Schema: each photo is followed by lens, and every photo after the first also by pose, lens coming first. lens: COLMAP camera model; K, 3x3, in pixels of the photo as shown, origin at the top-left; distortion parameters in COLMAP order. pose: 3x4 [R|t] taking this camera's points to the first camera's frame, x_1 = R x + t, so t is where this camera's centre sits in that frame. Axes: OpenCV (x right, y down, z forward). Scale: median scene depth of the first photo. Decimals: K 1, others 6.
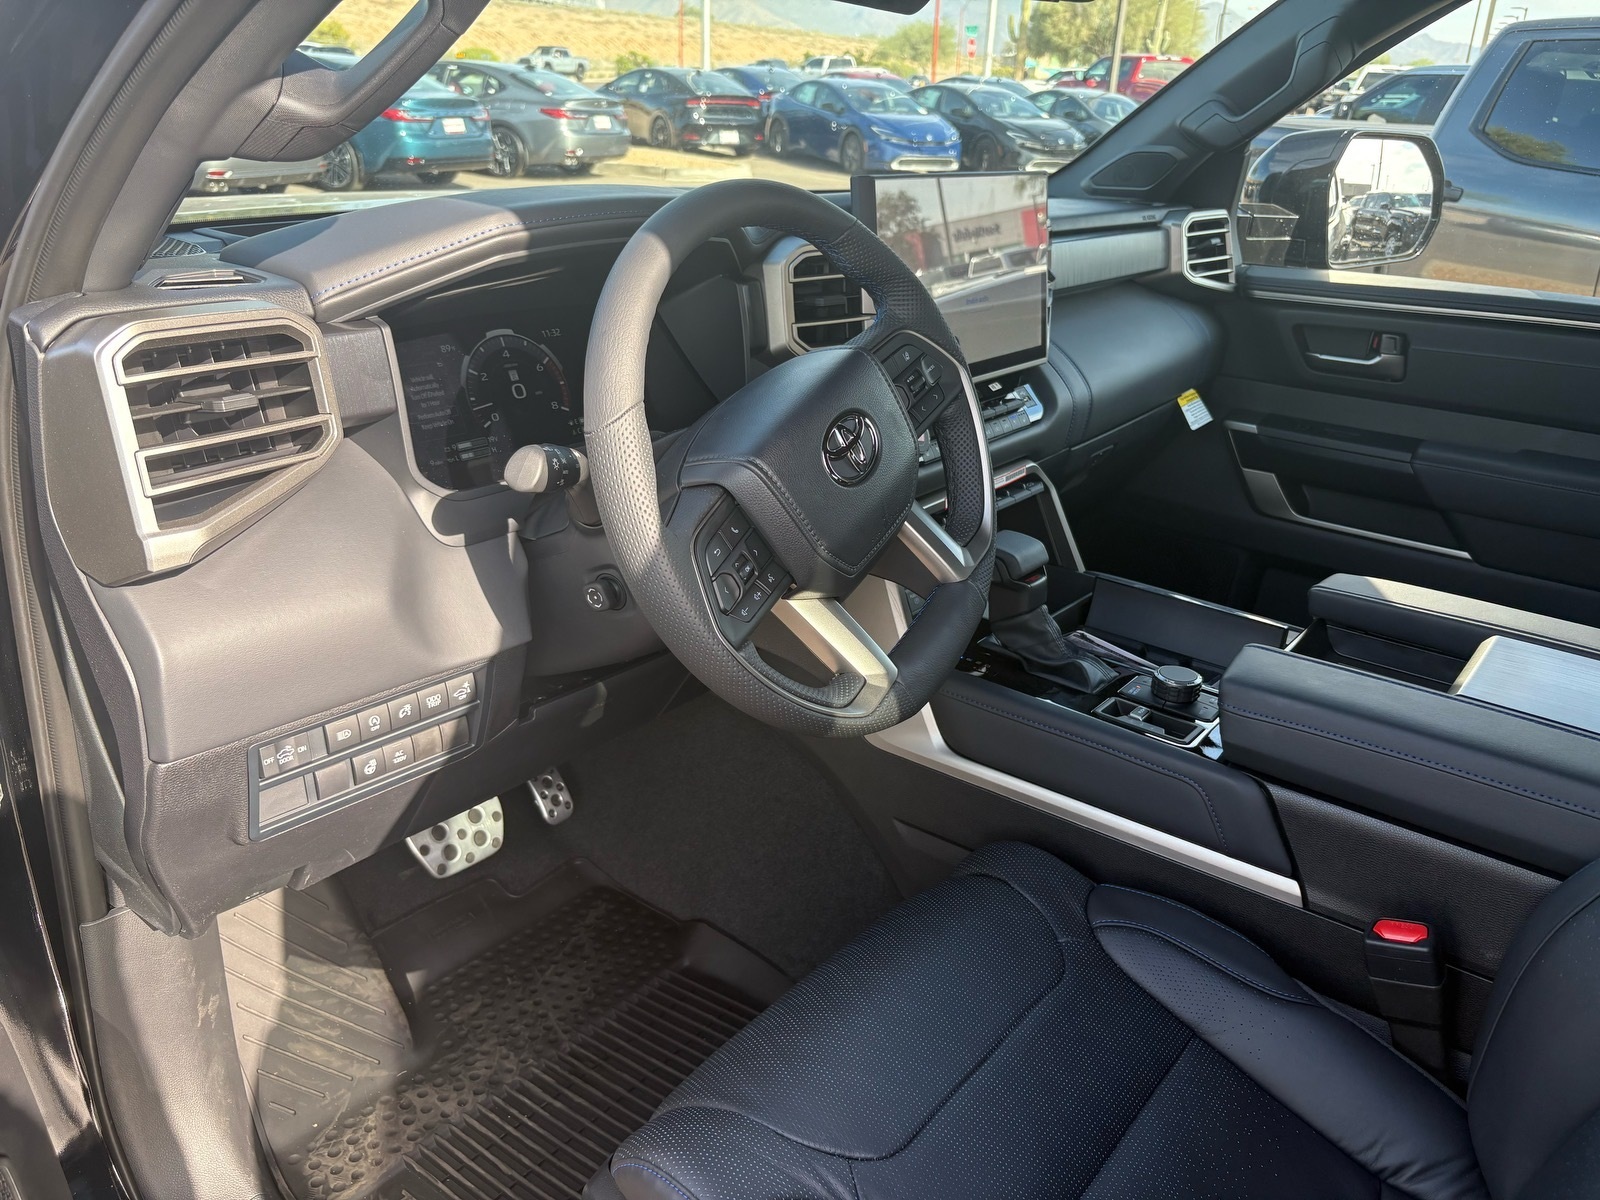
lens RADIAL K [[1242.7, 0, 790.0], [0, 1242.7, 587.2], [0, 0, 1]] dist [0.007034, -0.013916]
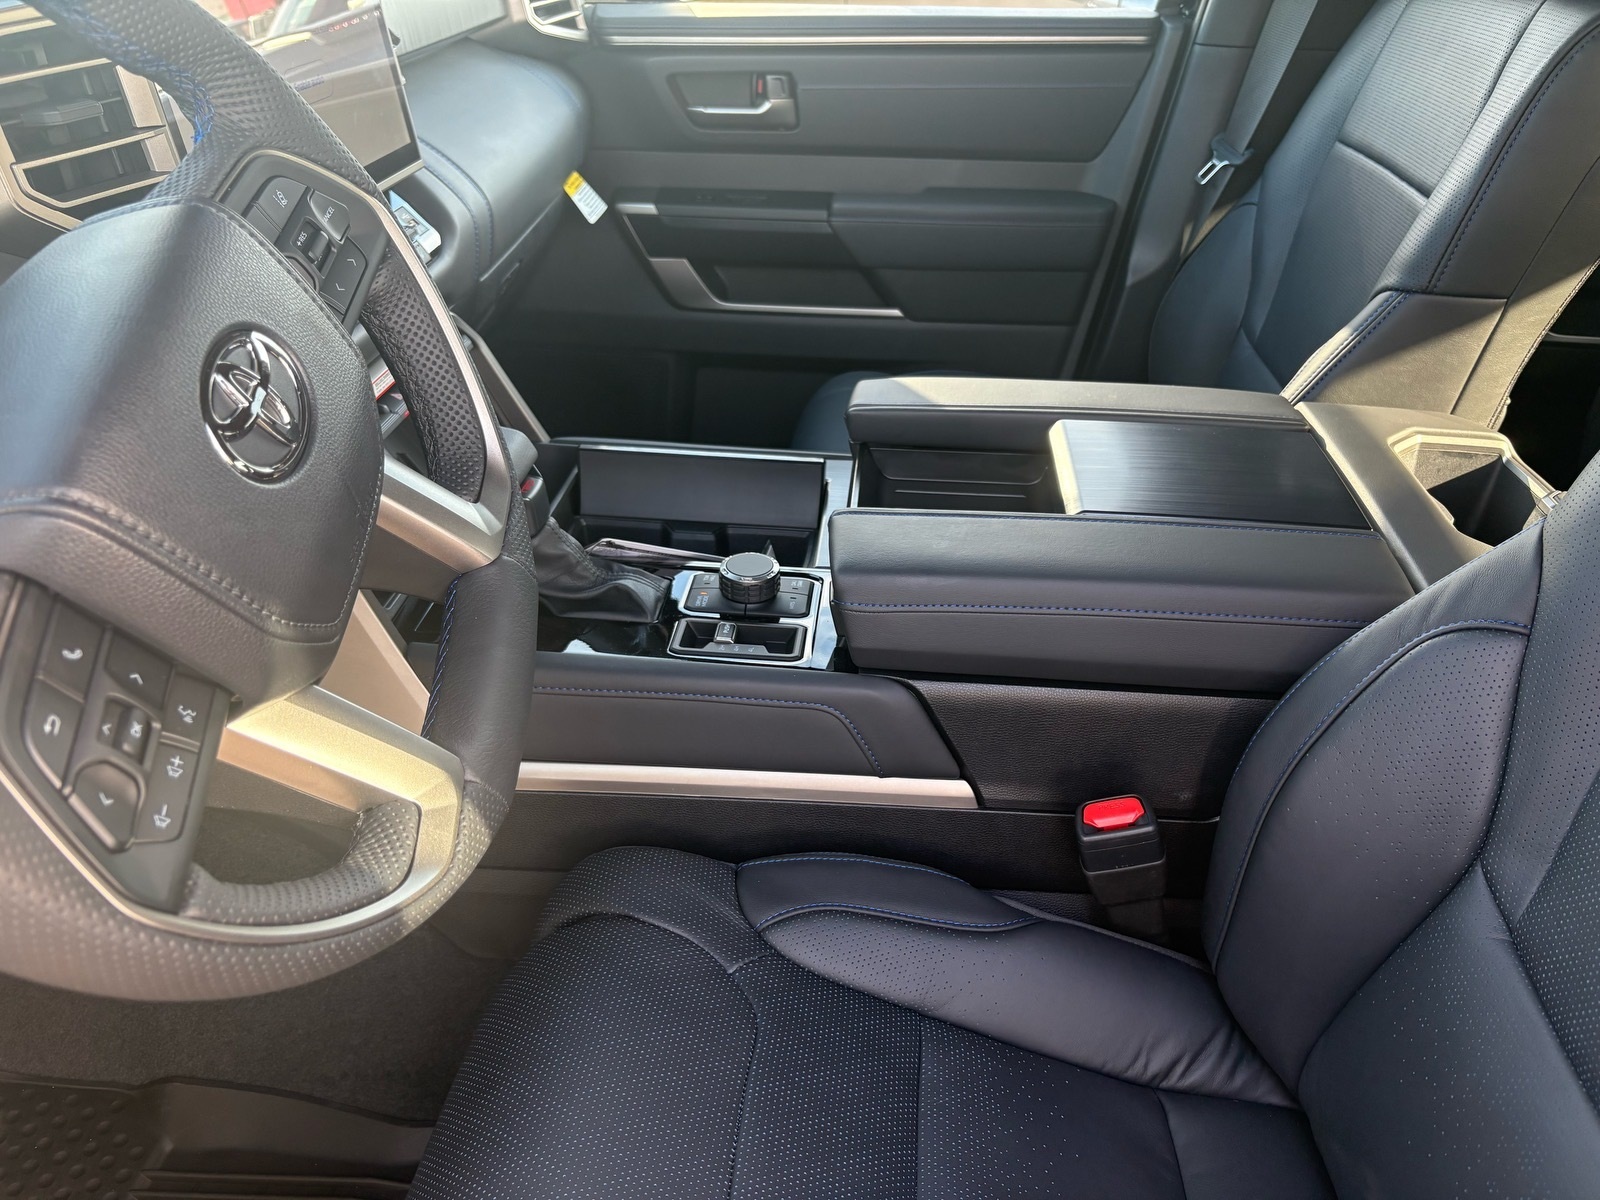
lens RADIAL K [[1242.7, 0, 811.5], [0, 1242.7, 604.0], [0, 0, 1]] dist [0.007034, -0.013916]
pose [[0.832676, -0.305577, 0.461815, -0.017374], [0.218563, 0.947612, 0.232943, -0.080485], [-0.508803, -0.093031, 0.855841, 0.340303]]
